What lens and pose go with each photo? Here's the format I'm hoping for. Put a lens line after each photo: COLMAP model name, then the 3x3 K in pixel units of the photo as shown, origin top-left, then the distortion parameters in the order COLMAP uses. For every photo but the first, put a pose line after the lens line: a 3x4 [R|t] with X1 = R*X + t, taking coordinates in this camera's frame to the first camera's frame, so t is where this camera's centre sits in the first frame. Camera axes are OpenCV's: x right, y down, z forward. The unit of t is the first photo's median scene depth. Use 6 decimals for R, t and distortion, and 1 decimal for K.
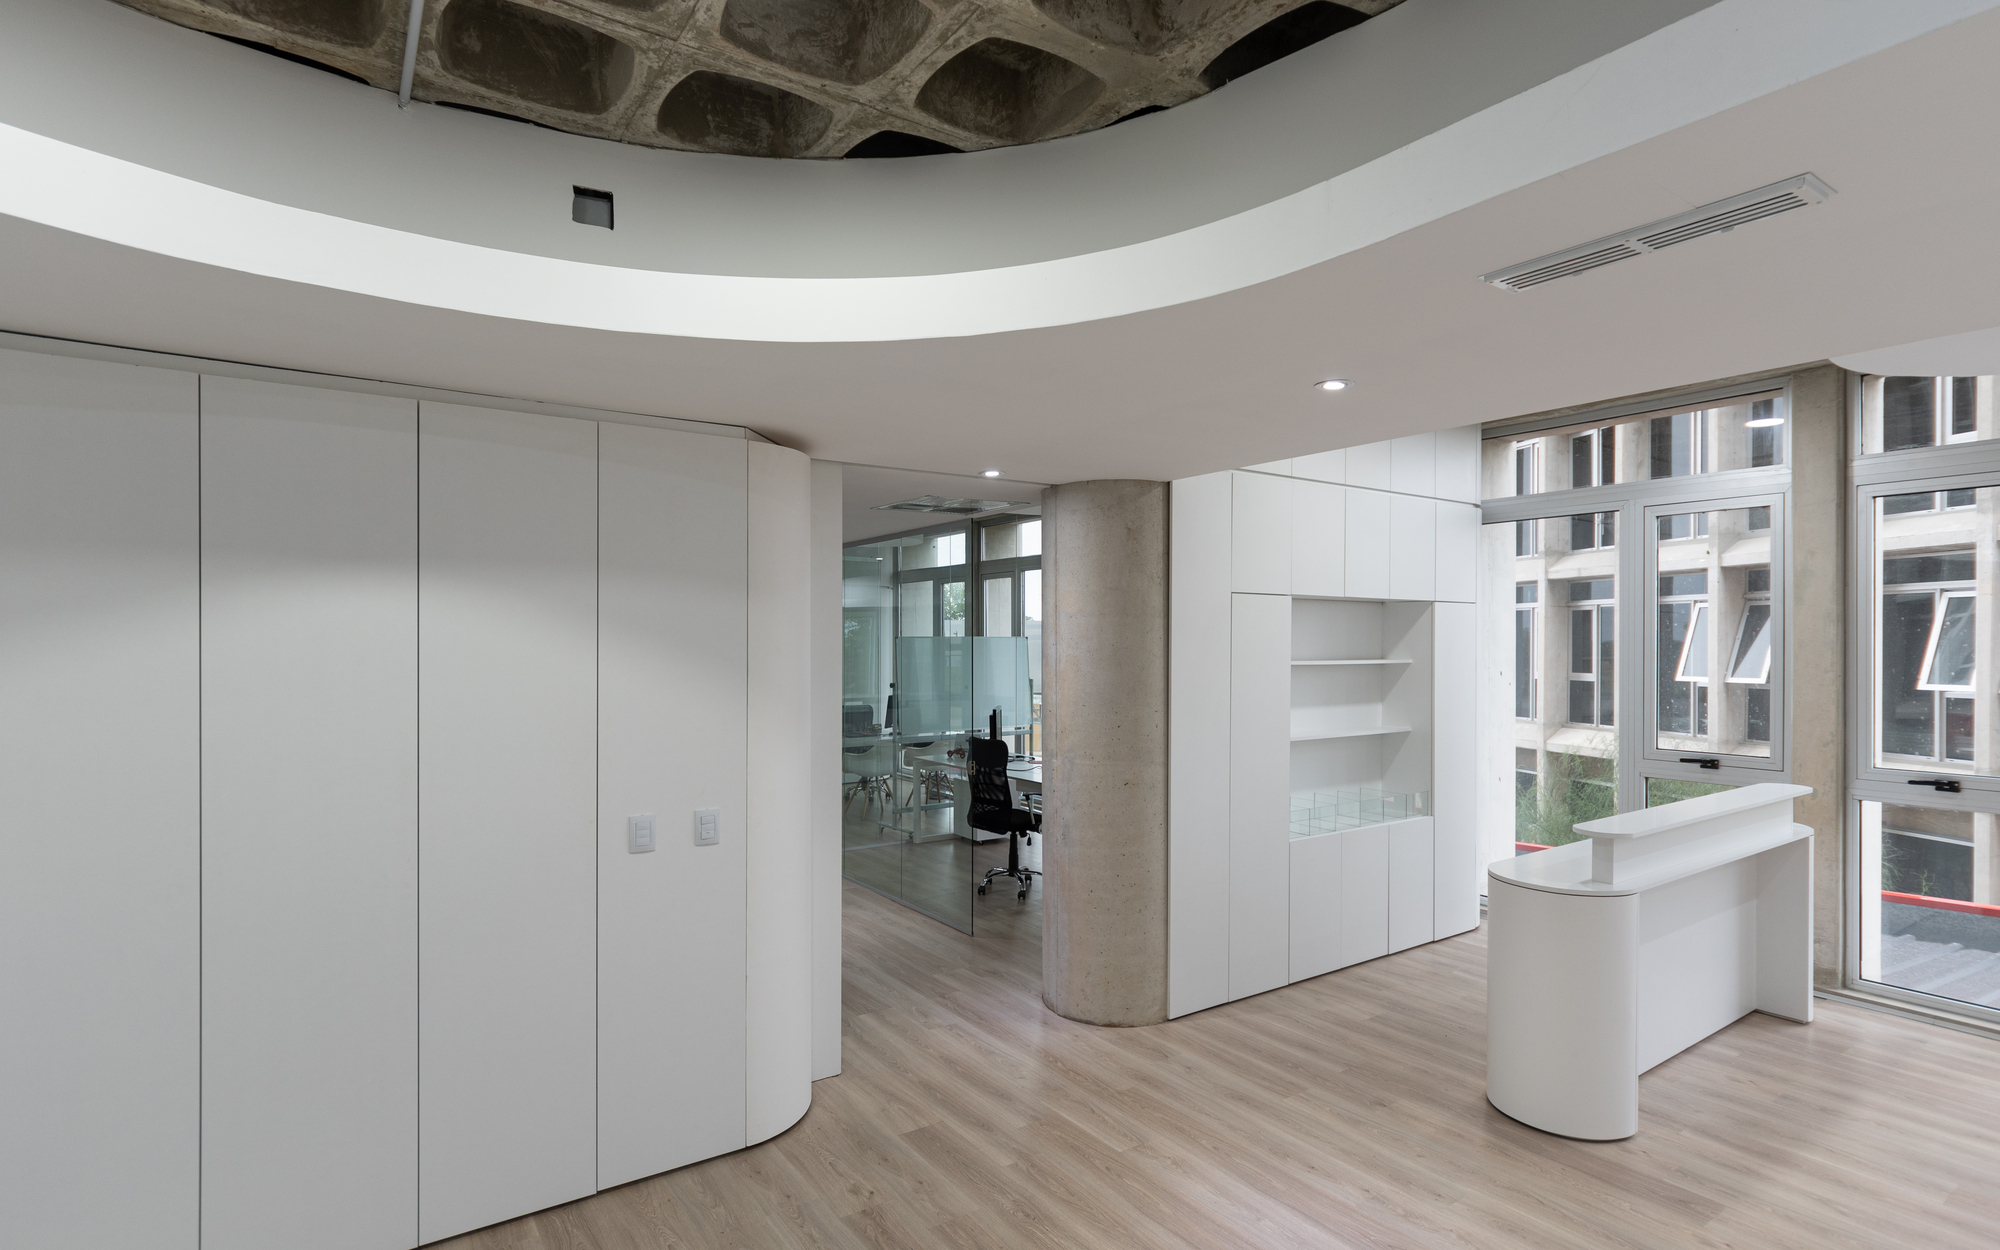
lens RADIAL K [[980.0, 0, 1000.1], [0, 980.0, 648.7], [0, 0, 1]] dist [-0.000336, 0.000114]
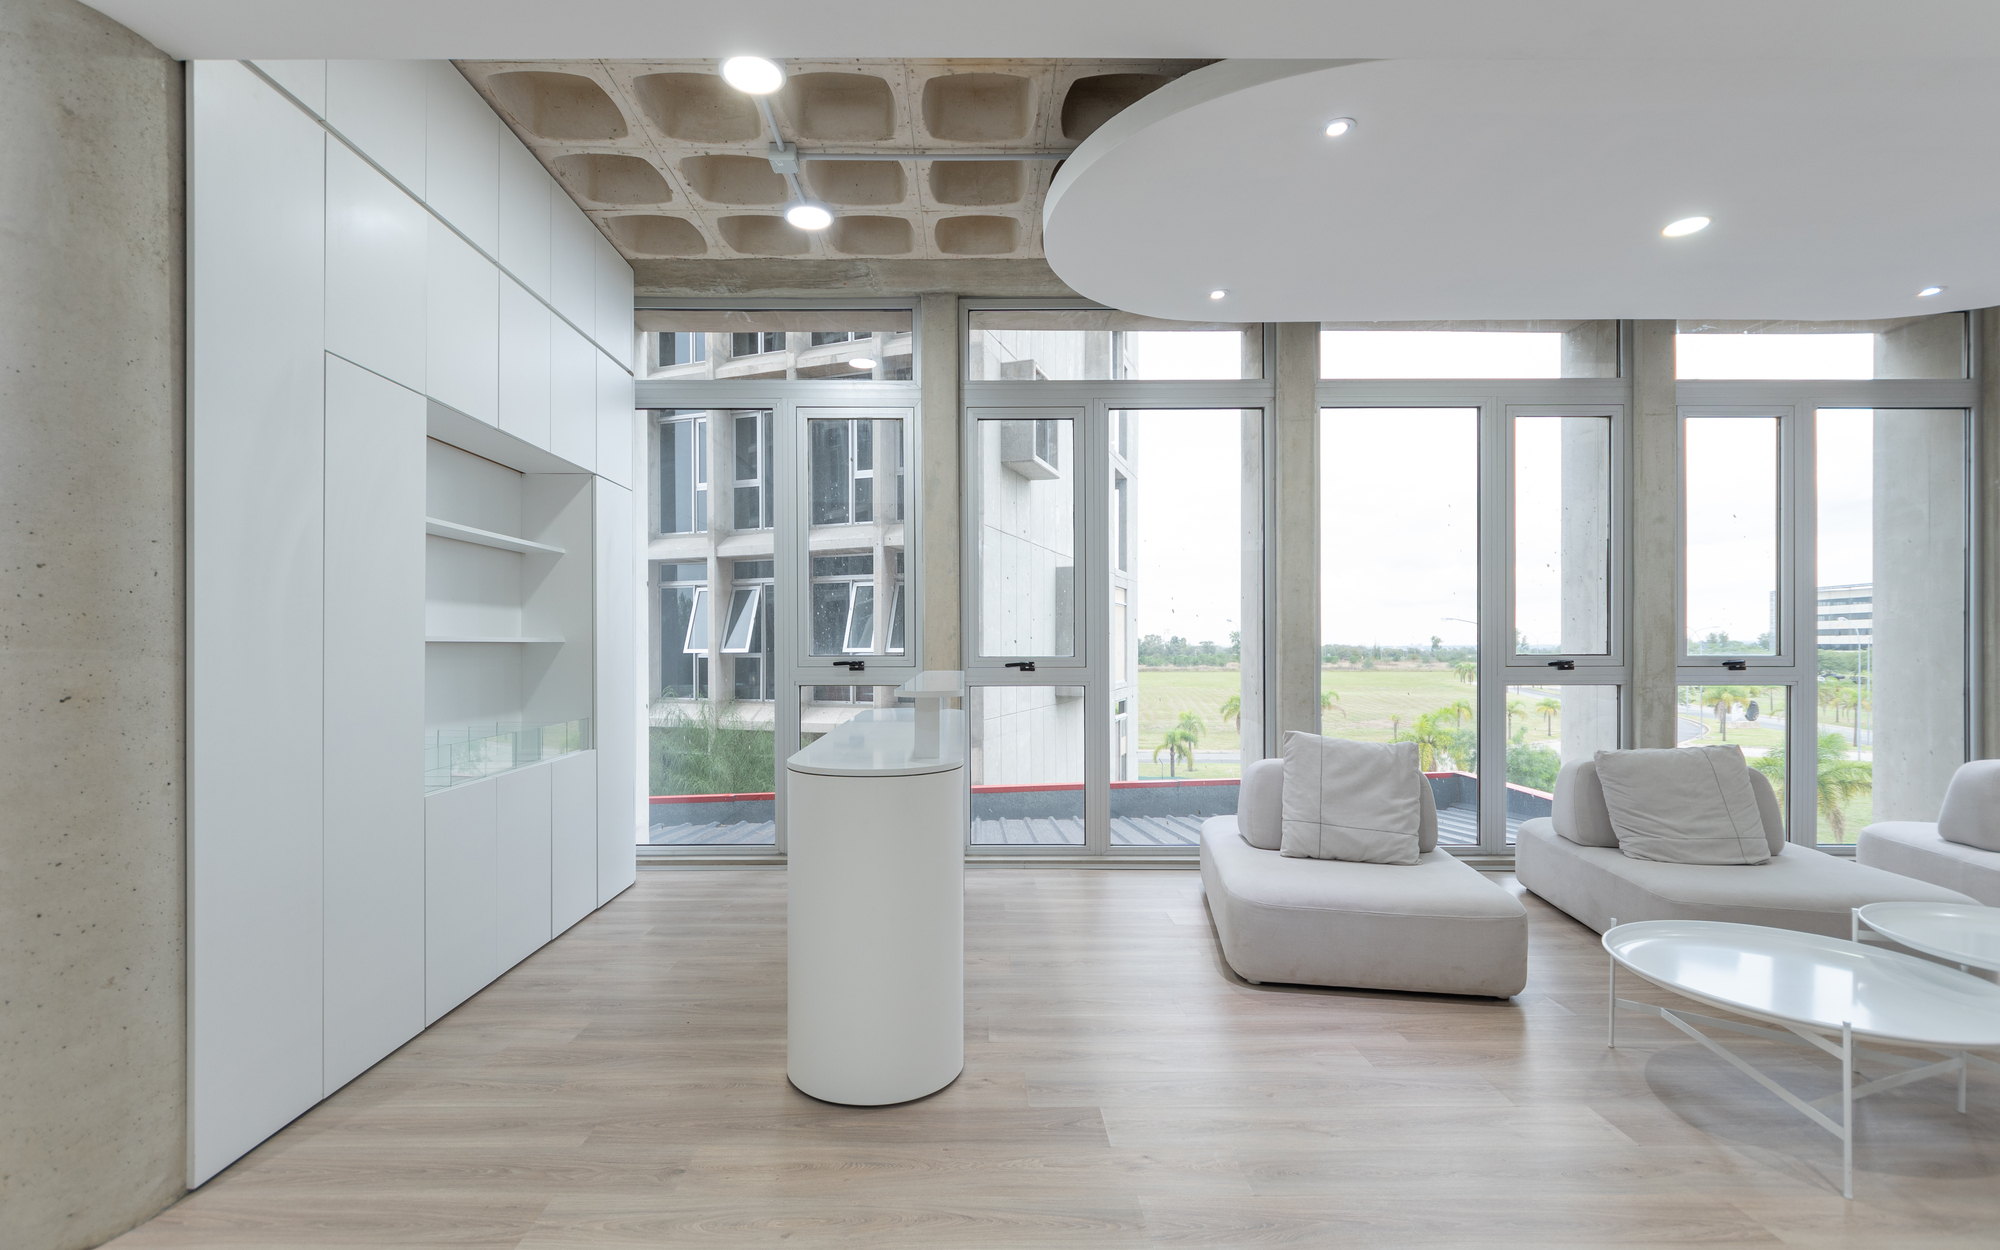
lens RADIAL K [[889.7, 0, 964.0], [0, 889.7, 650.5], [0, 0, 1]] dist [-0.003953, -0.000236]
pose [[0.571608, -0.006065, 0.820505, 0.033926], [0.008804, 0.999960, 0.001258, 0.118068], [-0.820480, 0.006504, 0.571639, 0.444486]]
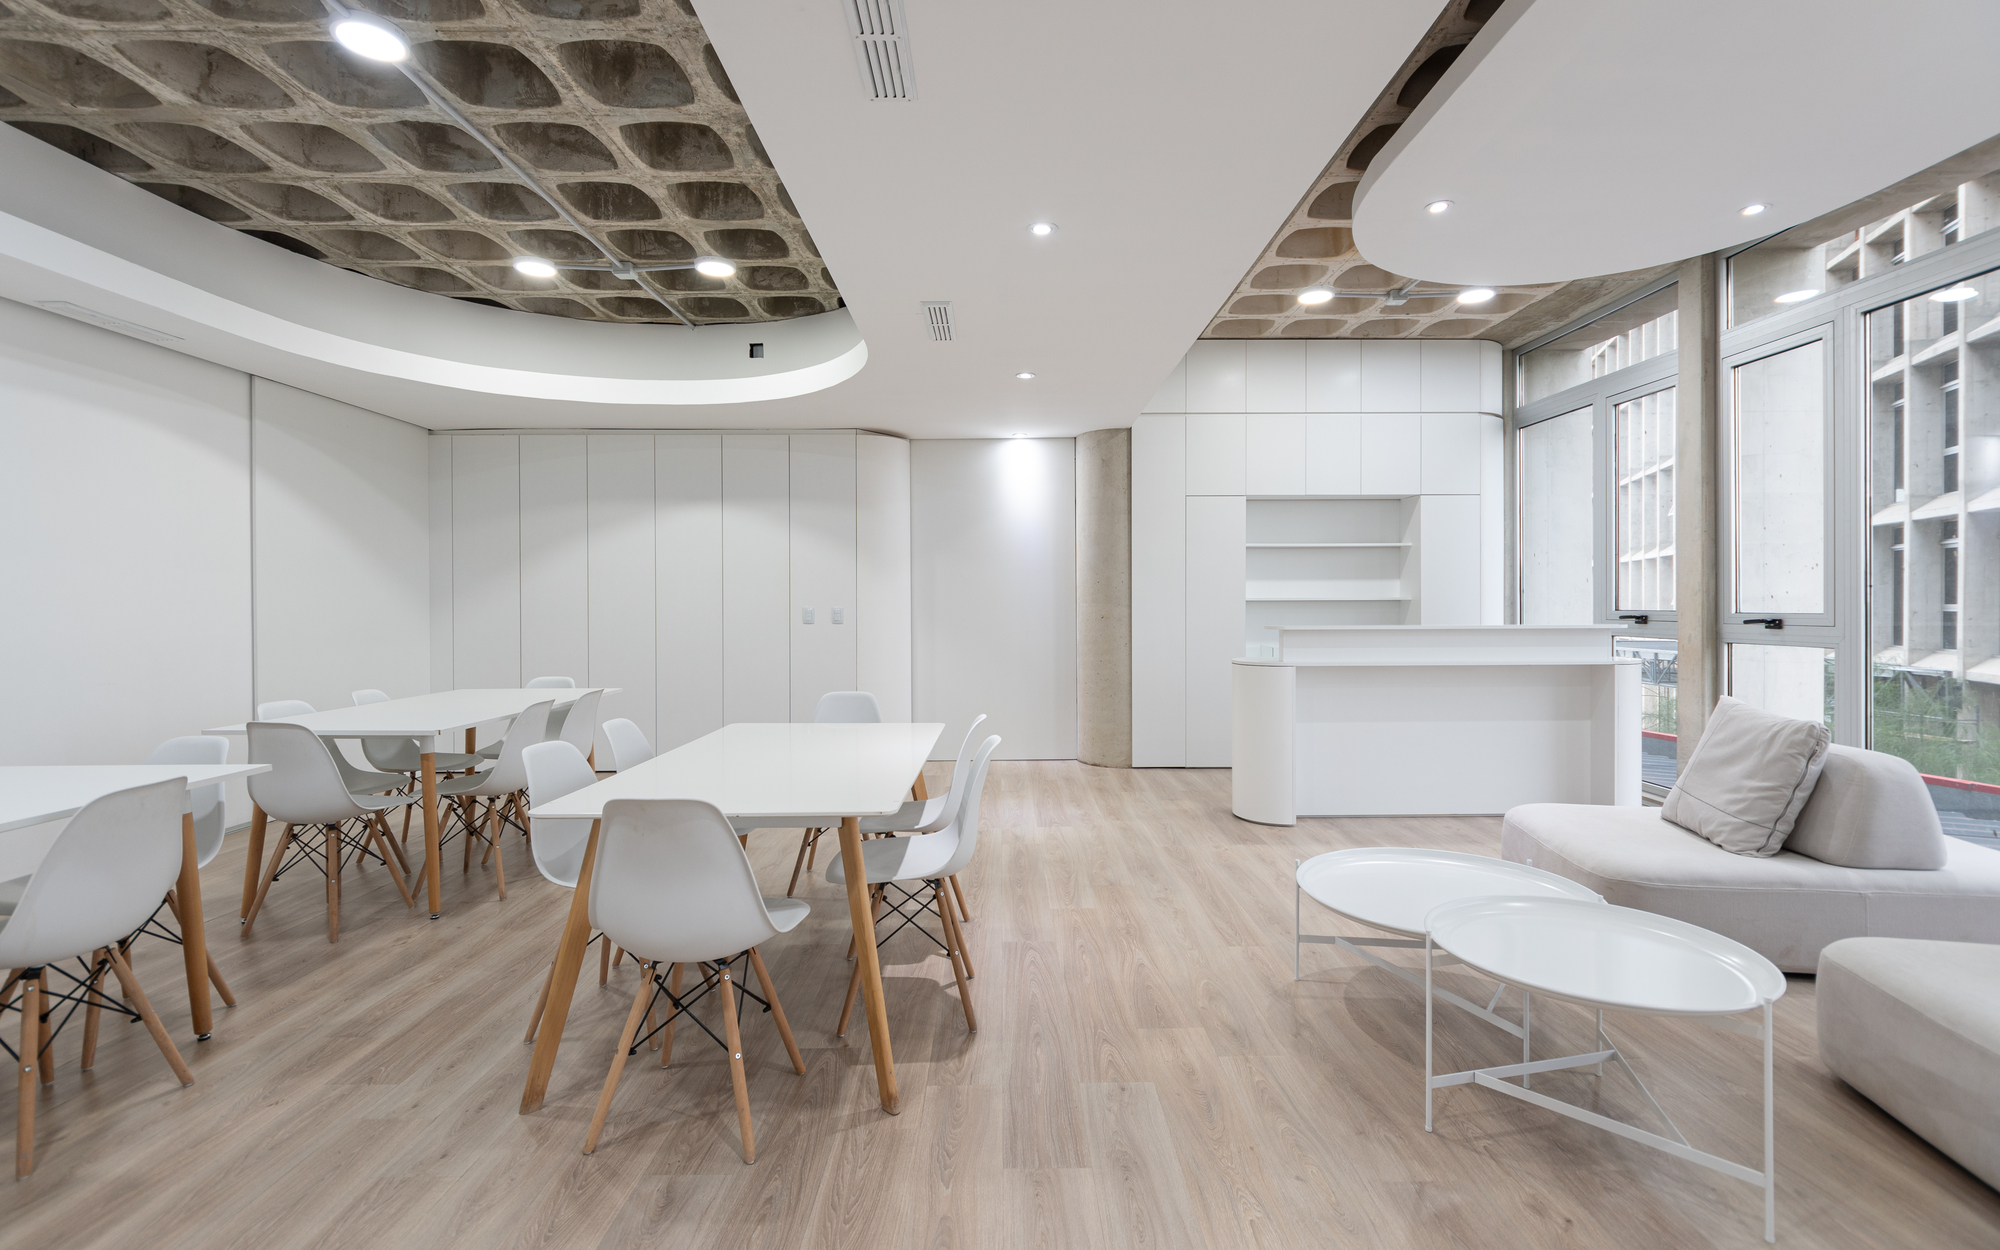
lens RADIAL K [[901.0, 0, 1004.0], [0, 901.0, 609.1], [0, 0, 1]] dist [-0.003434, -0.000008]
pose [[0.824300, -0.001077, -0.566153, 0.824703], [-0.000030, 0.999998, -0.001947, 0.125278], [0.566154, 0.001622, 0.824298, -0.313036]]
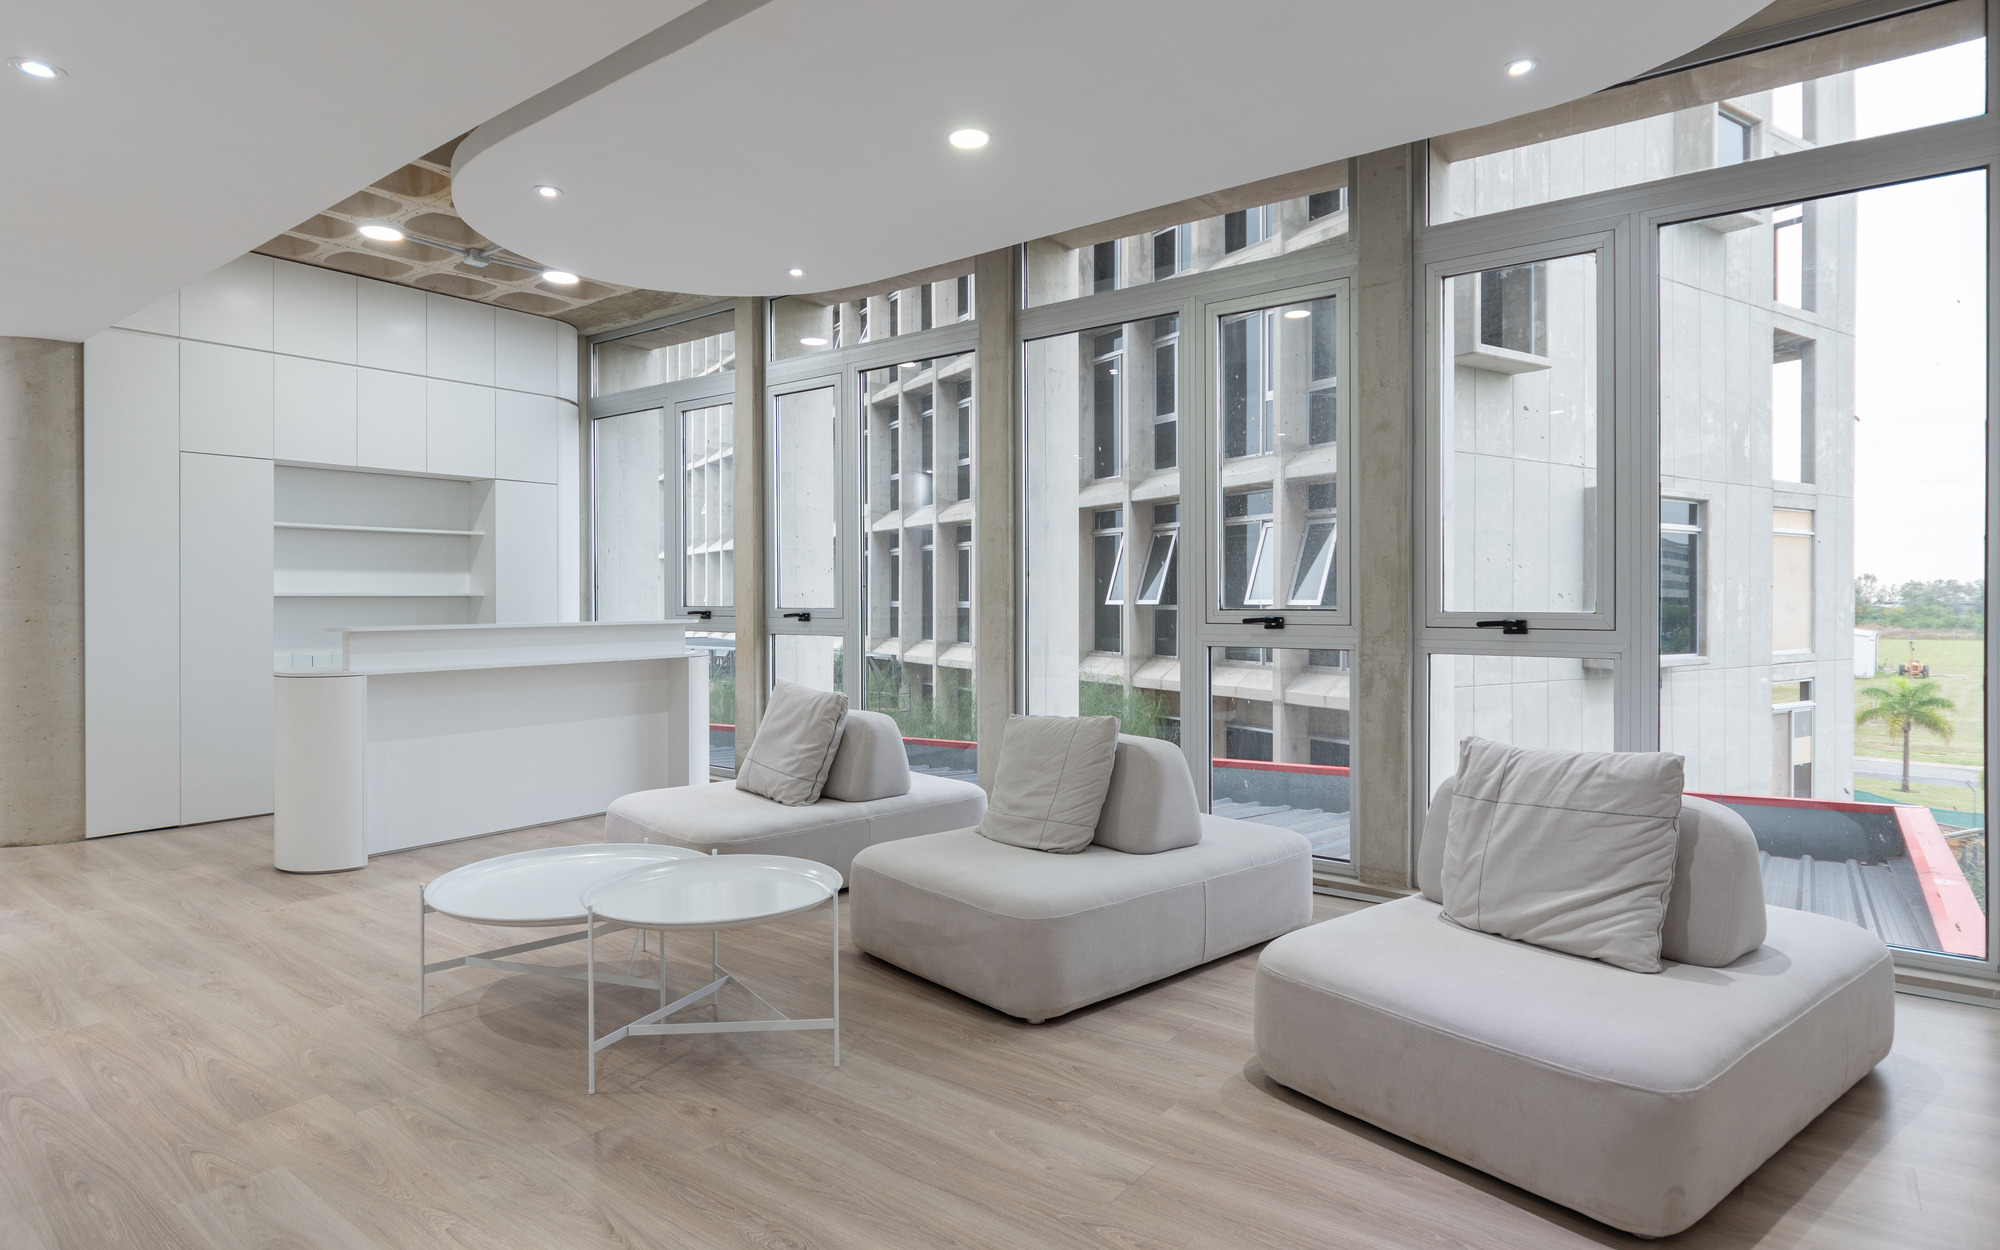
lens RADIAL K [[1068.6, 0, 997.3], [0, 1068.6, 608.4], [0, 0, 1]] dist [0.005275, -0.011420]
pose [[0.952699, -0.005585, 0.303865, 0.778085], [0.005160, 0.999984, 0.002202, 0.126198], [-0.303873, -0.000530, 0.952712, -0.433938]]
